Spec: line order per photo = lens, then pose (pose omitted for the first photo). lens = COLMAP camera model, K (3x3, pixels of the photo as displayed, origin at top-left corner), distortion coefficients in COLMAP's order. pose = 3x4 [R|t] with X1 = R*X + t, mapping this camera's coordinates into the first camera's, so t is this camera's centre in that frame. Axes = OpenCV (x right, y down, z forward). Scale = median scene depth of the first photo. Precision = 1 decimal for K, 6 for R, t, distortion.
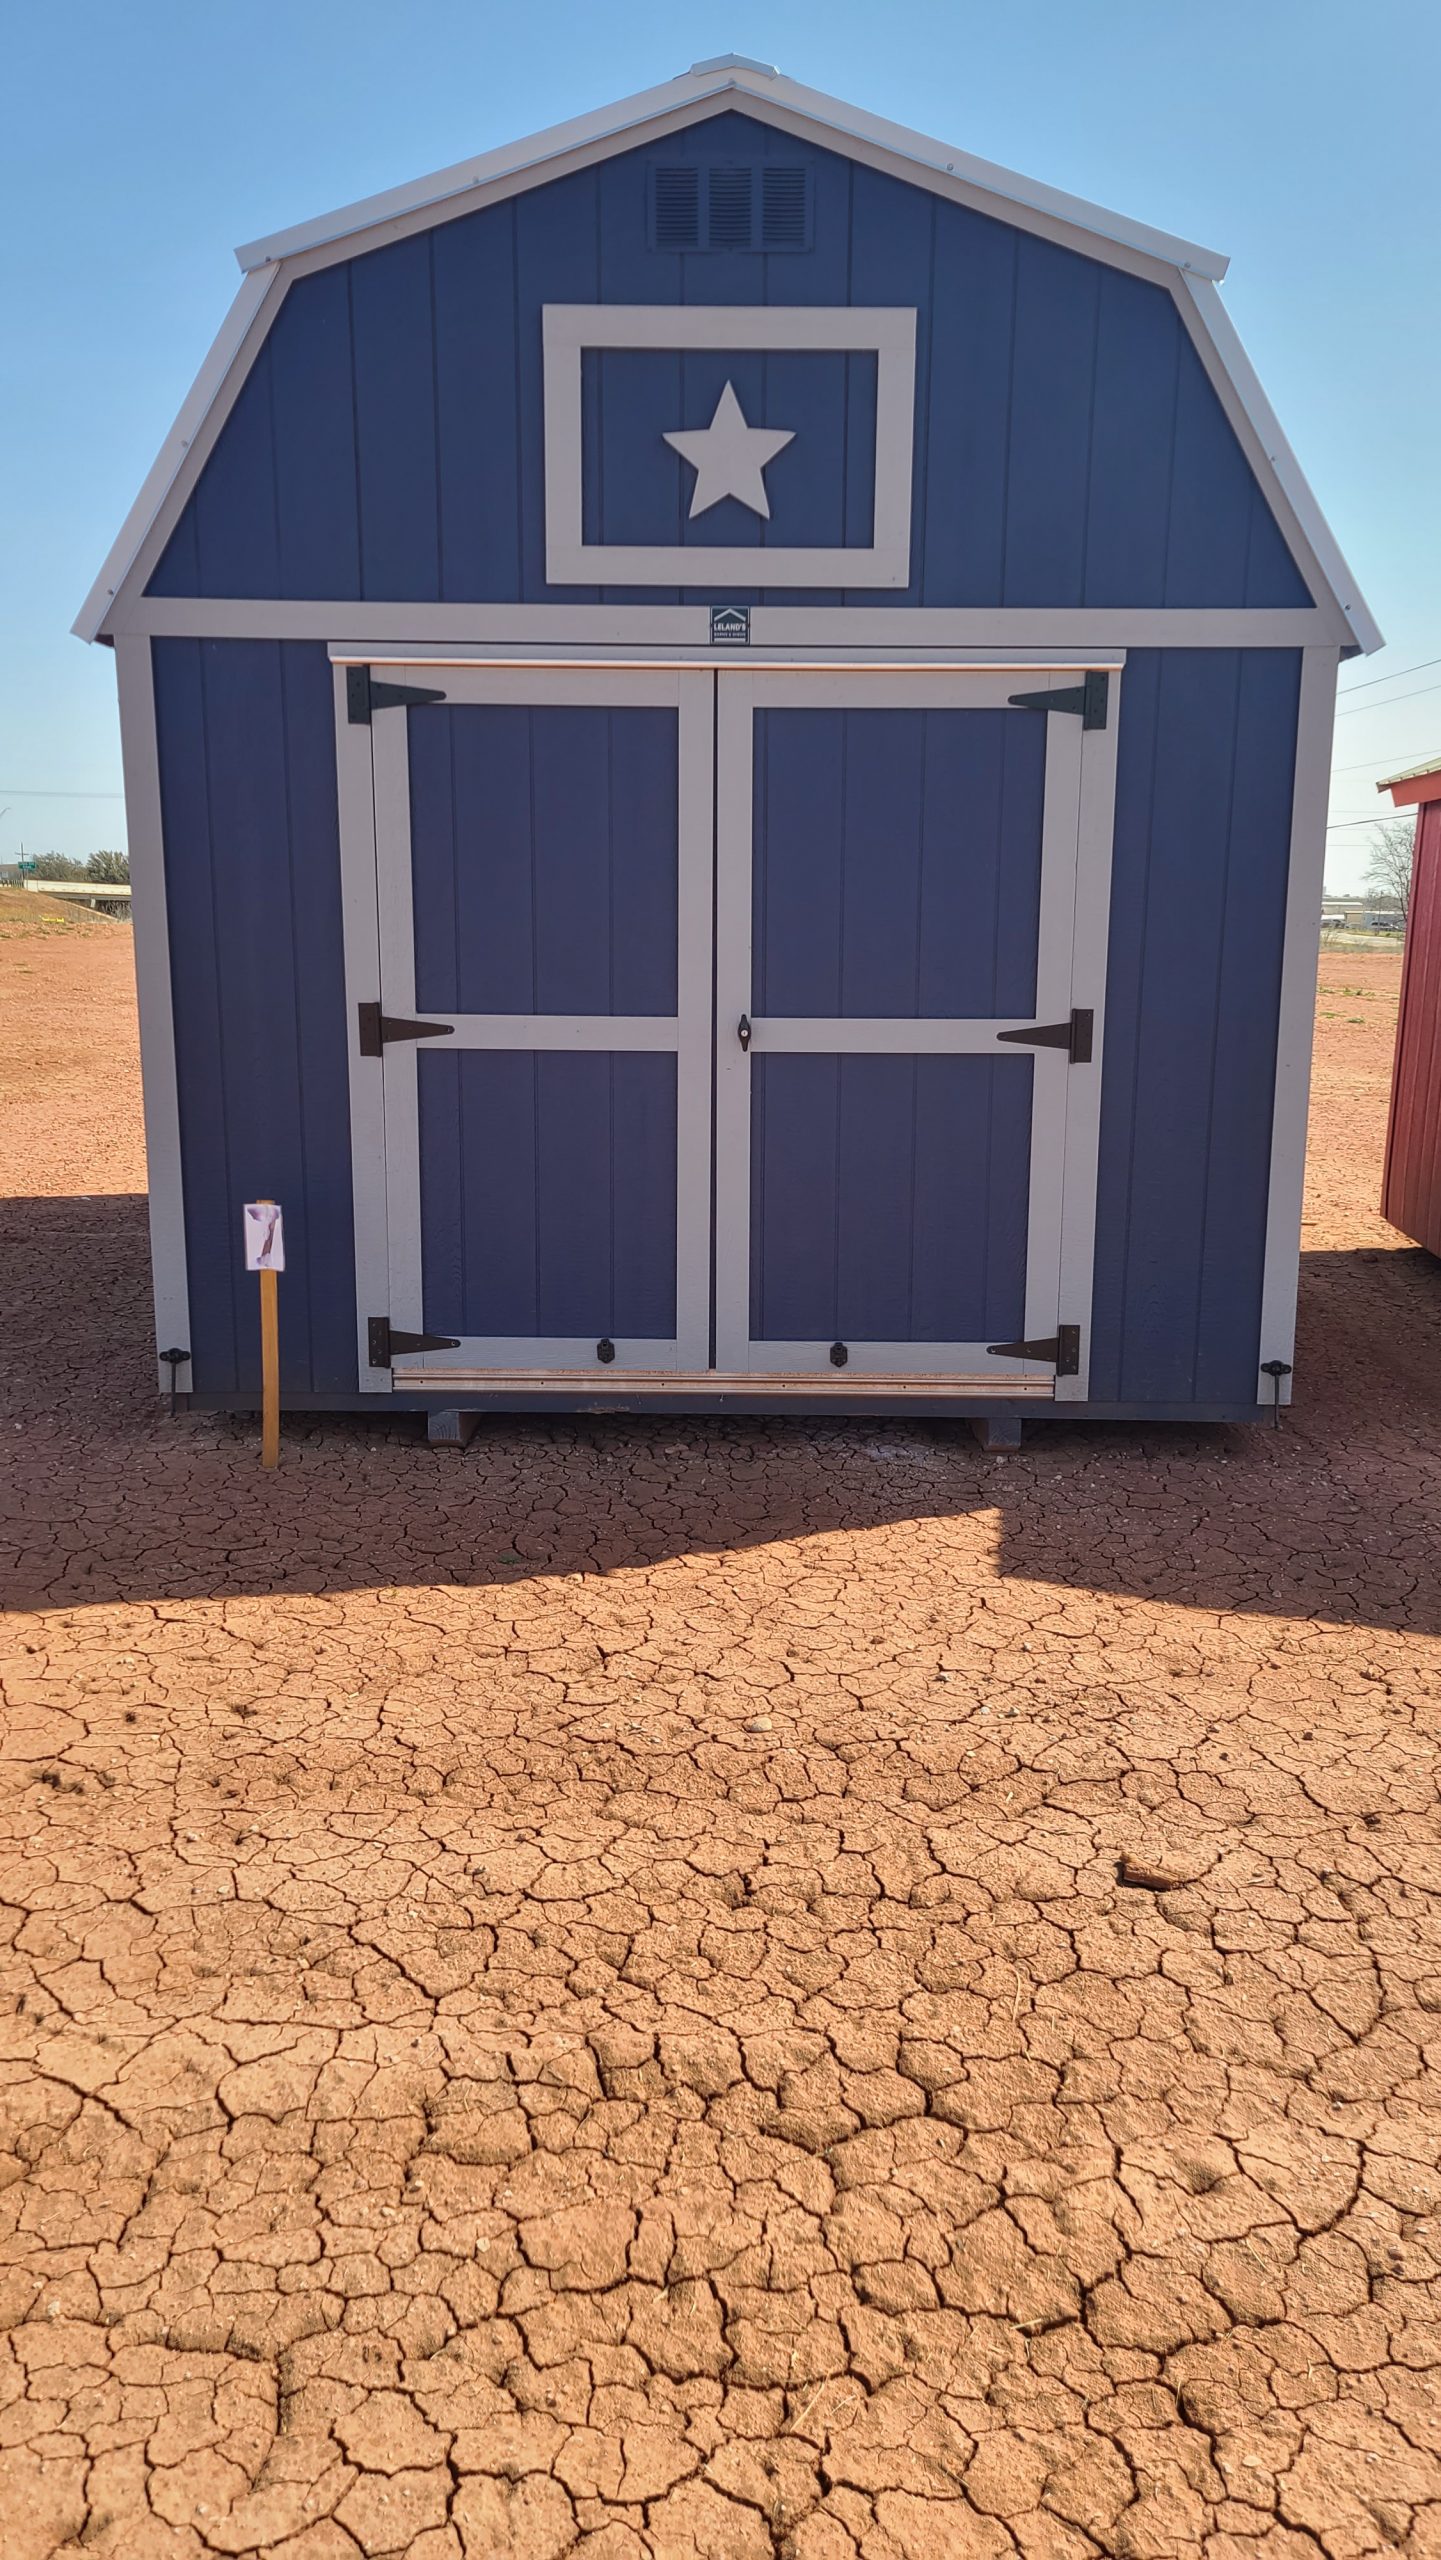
lens RADIAL K [[1893.4, 0, 720.3], [0, 1893.4, 1322.5], [0, 0, 1]] dist [0.089861, -0.064233]
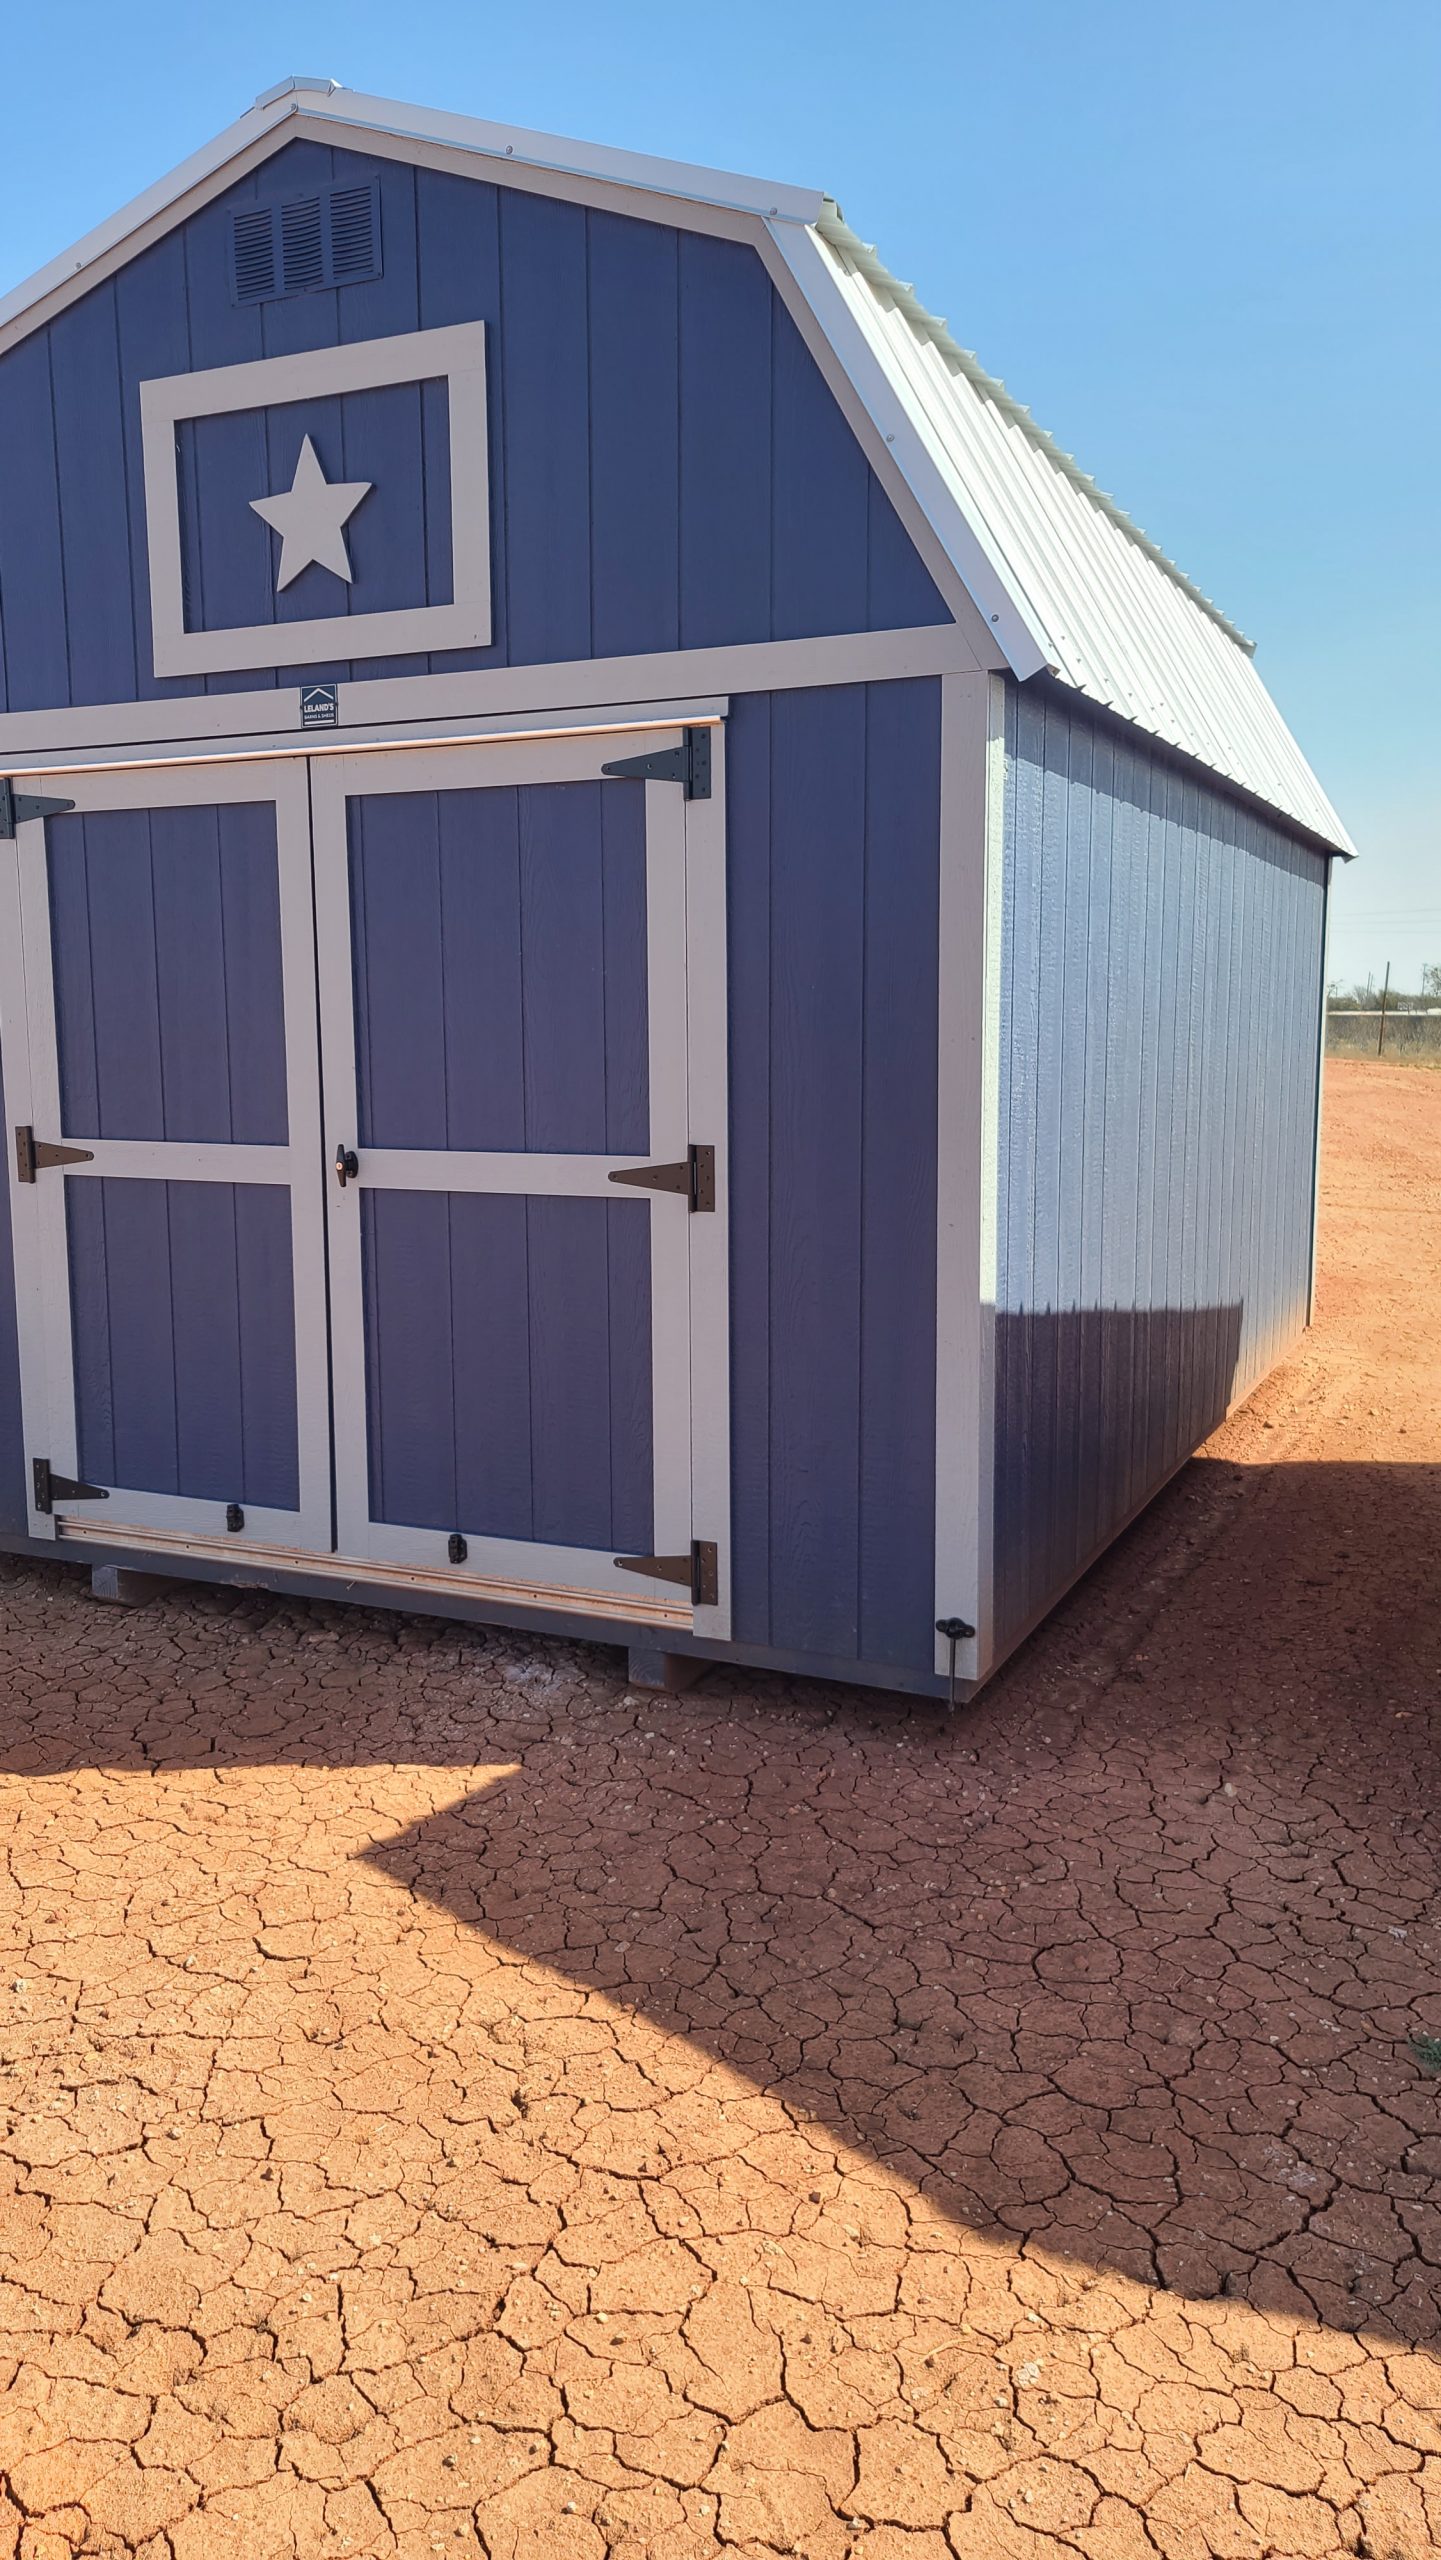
lens RADIAL K [[1893.4, 0, 720.3], [0, 1893.4, 1322.5], [0, 0, 1]] dist [0.089861, -0.064233]
pose [[0.901306, 0.053937, -0.429811, 0.558818], [-0.081345, 0.995641, -0.045636, -0.057424], [0.425476, 0.076095, 0.901765, 0.305838]]
